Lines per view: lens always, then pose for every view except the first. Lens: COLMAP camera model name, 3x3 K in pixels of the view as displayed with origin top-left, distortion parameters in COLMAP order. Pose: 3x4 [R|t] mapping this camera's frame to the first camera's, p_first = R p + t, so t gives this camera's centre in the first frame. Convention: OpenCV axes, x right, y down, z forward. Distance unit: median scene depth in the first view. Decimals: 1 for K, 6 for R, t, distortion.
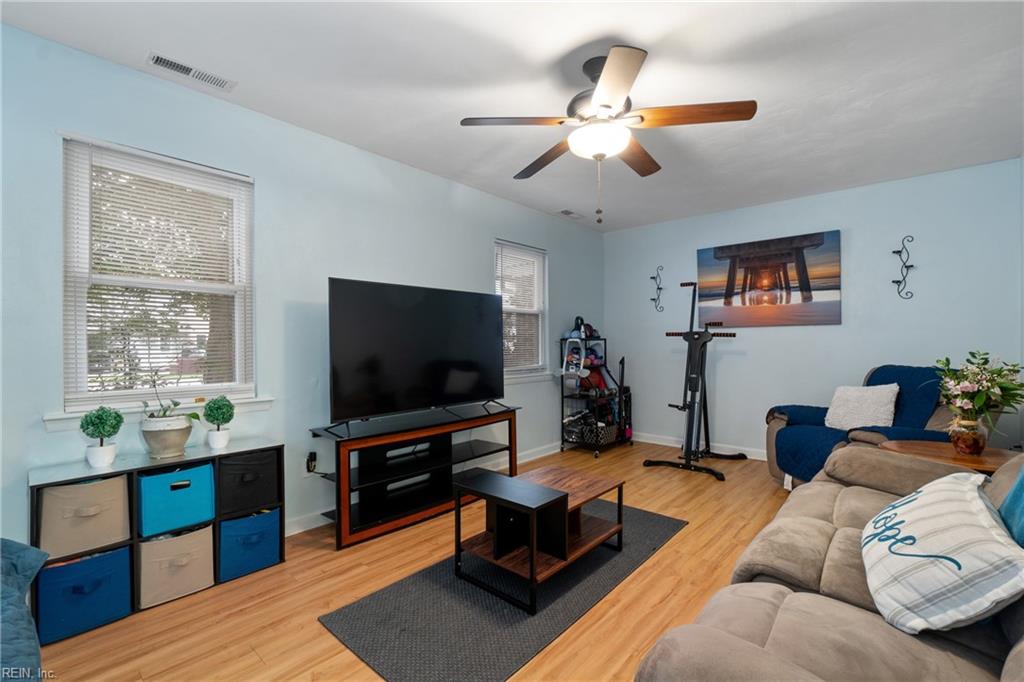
lens RADIAL K [[456.5, 0, 512.0], [0, 456.5, 341.0], [0, 0, 1]] dist [0.000171, 0.000161]
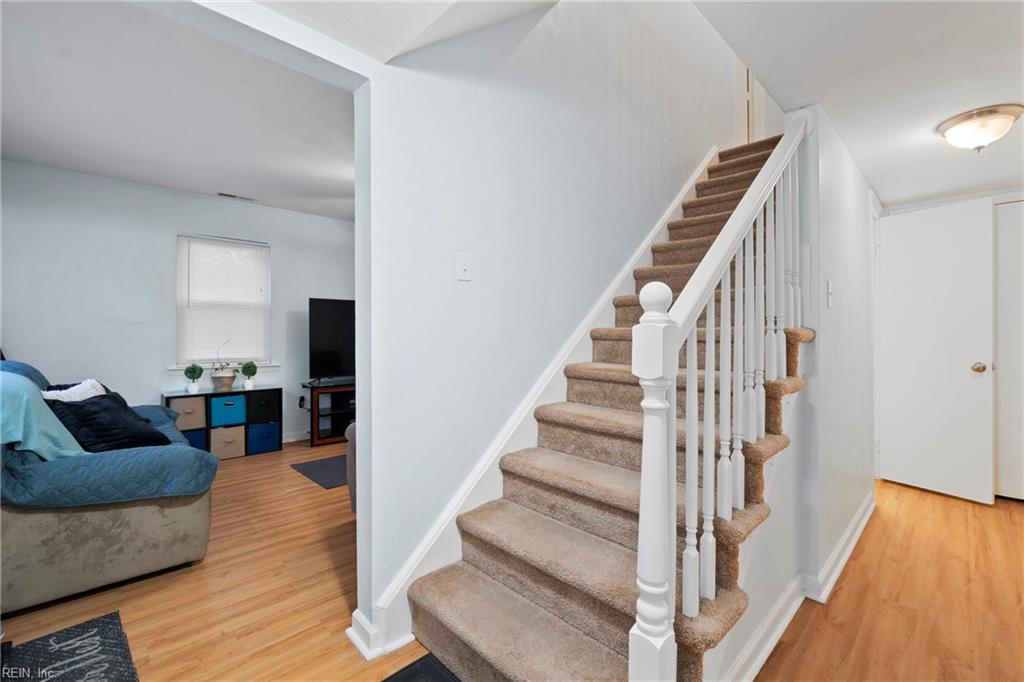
lens RADIAL K [[448.8, 0, 514.2], [0, 448.8, 332.1], [0, 0, 1]] dist [-0.002288, -0.000153]
pose [[0.996822, 0.006281, -0.079412, 0.665973], [-0.006545, 0.999974, -0.003067, -0.004211], [0.079391, 0.003577, 0.996837, -0.853601]]
